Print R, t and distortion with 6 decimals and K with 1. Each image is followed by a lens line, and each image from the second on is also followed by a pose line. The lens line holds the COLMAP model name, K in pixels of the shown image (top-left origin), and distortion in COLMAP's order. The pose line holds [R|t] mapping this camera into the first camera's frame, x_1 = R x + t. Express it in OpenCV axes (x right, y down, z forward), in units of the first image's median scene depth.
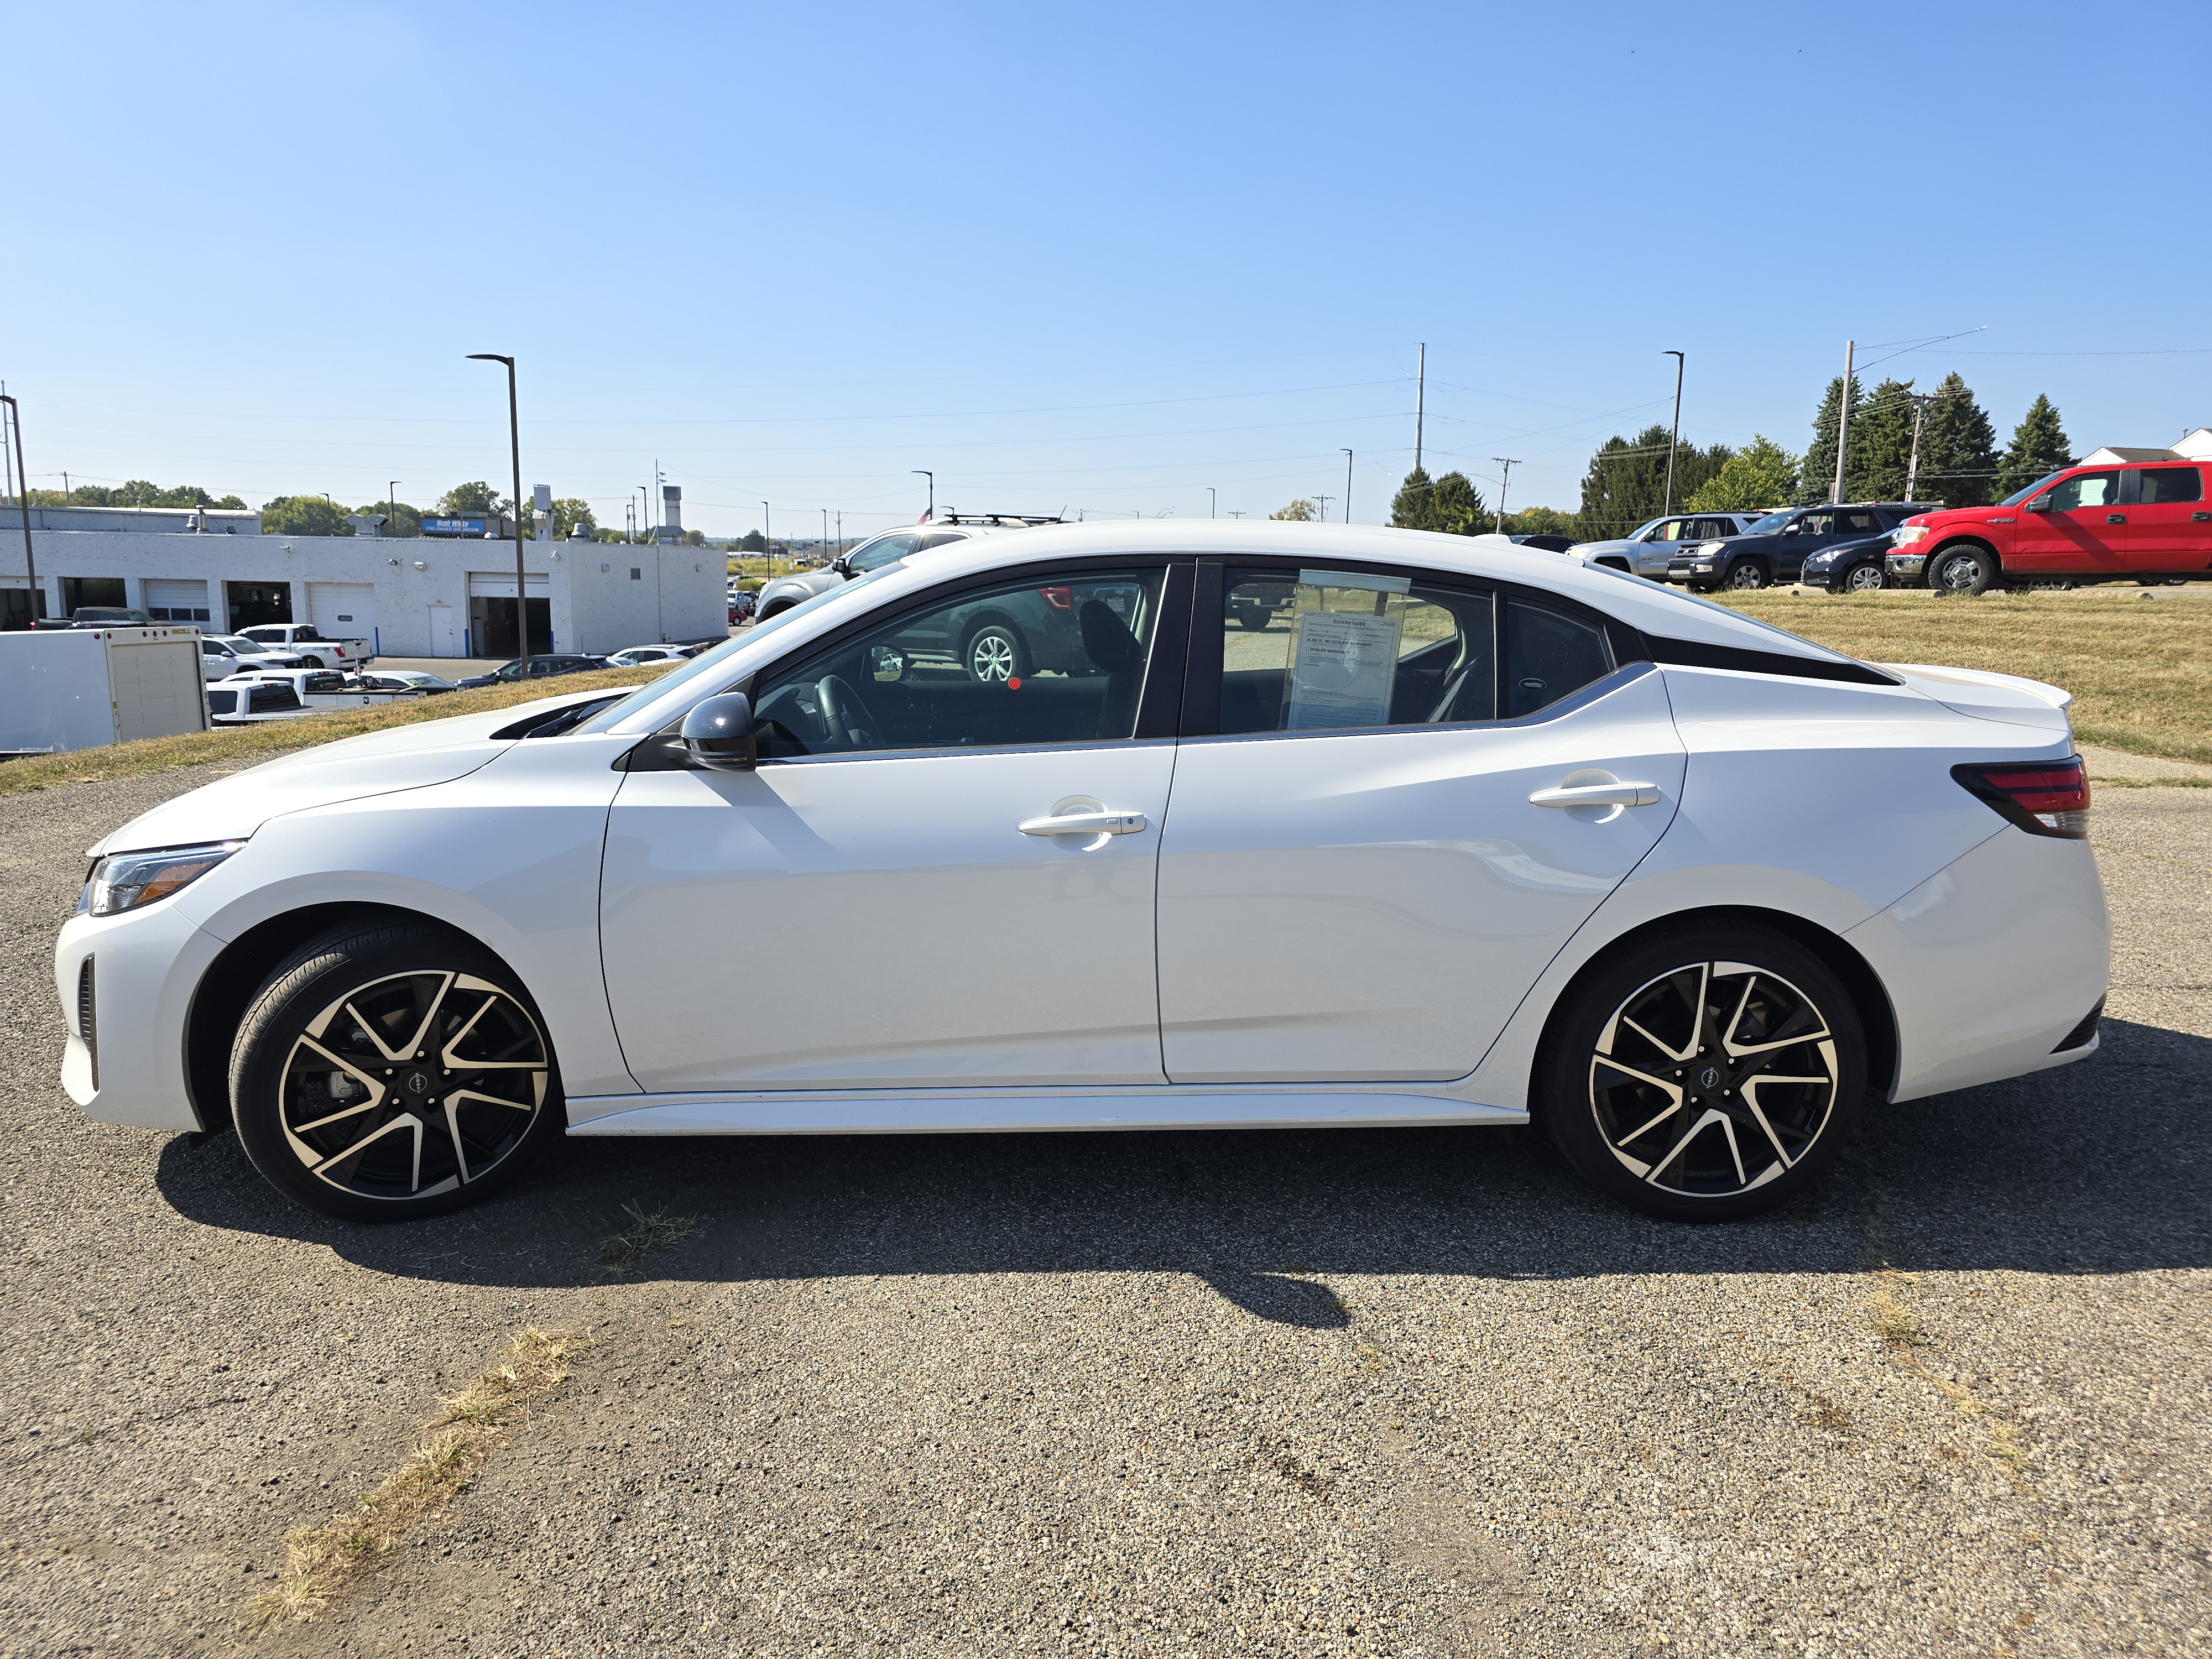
lens RADIAL K [[1555.9, 0, 1106.0], [0, 1555.9, 829.5], [0, 0, 1]] dist [0.022436, -0.043860]
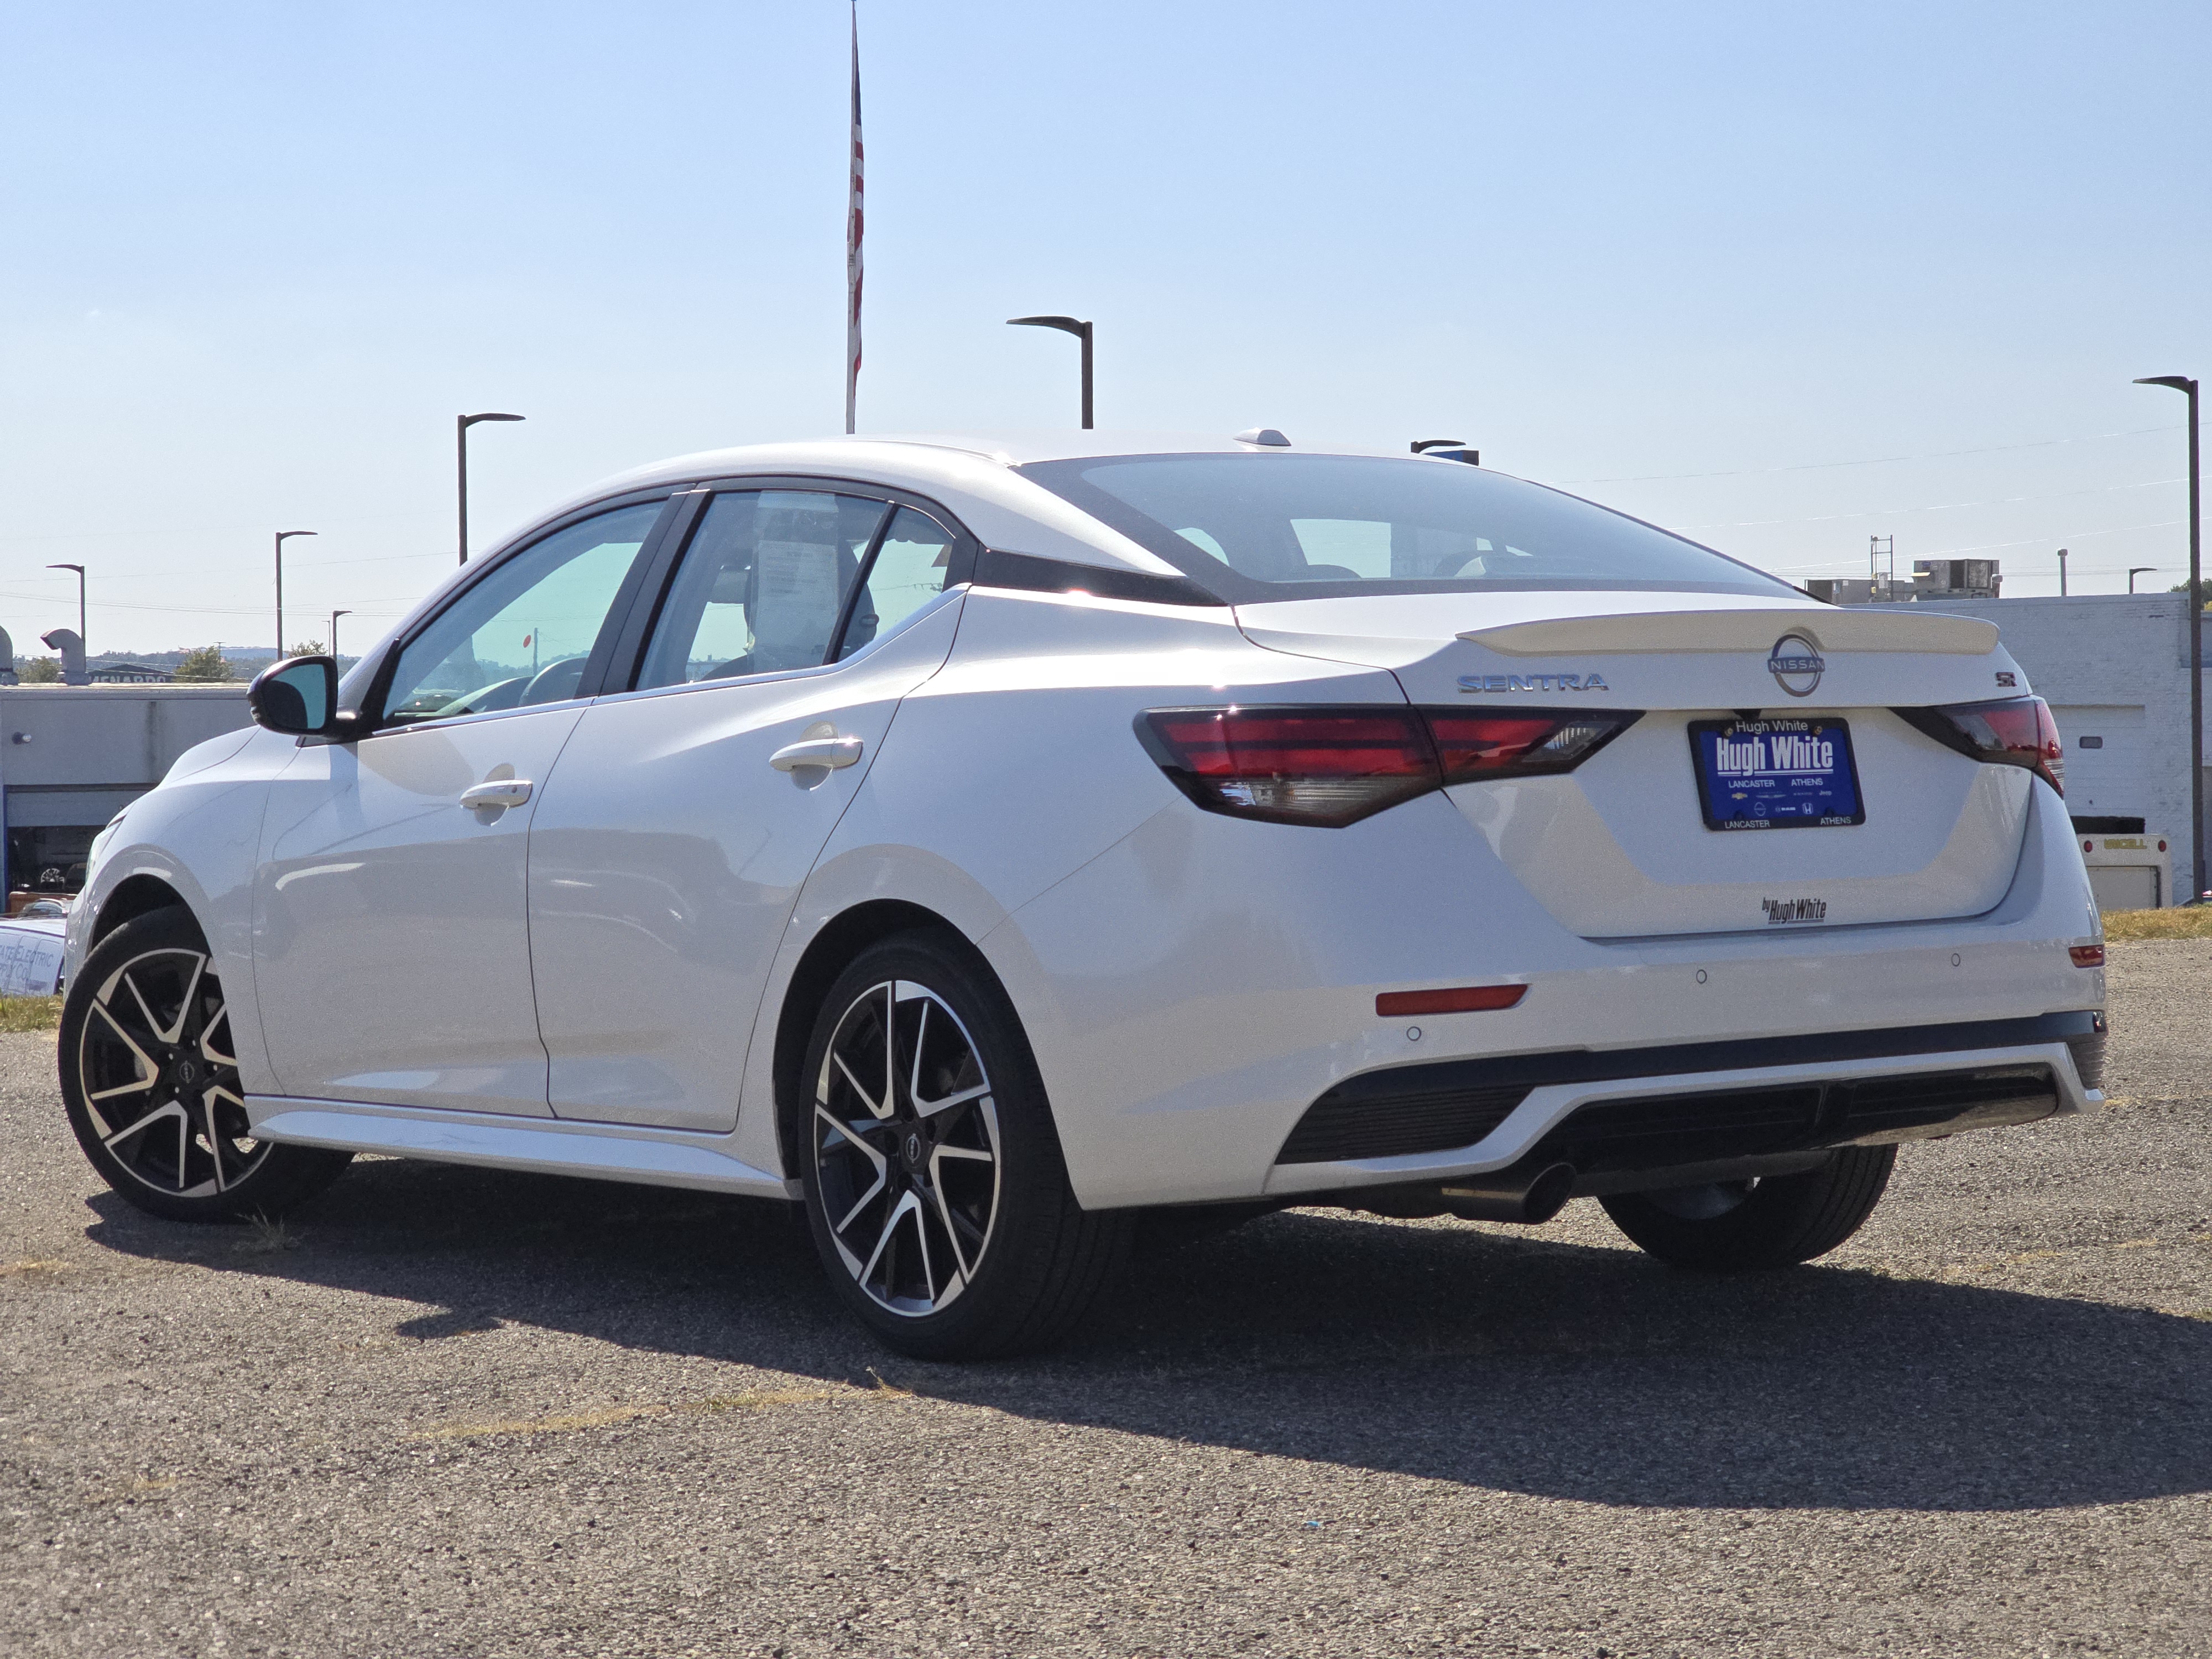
lens RADIAL K [[4475.9, 0, 1106.0], [0, 4475.9, 829.5], [0, 0, 1]] dist [-0.652571, 5.743673]
pose [[0.588890, 0.002524, -0.808209, 2.124073], [-0.129784, 0.987313, -0.091482, 0.192148], [0.797724, 0.158765, 0.581747, -0.155996]]
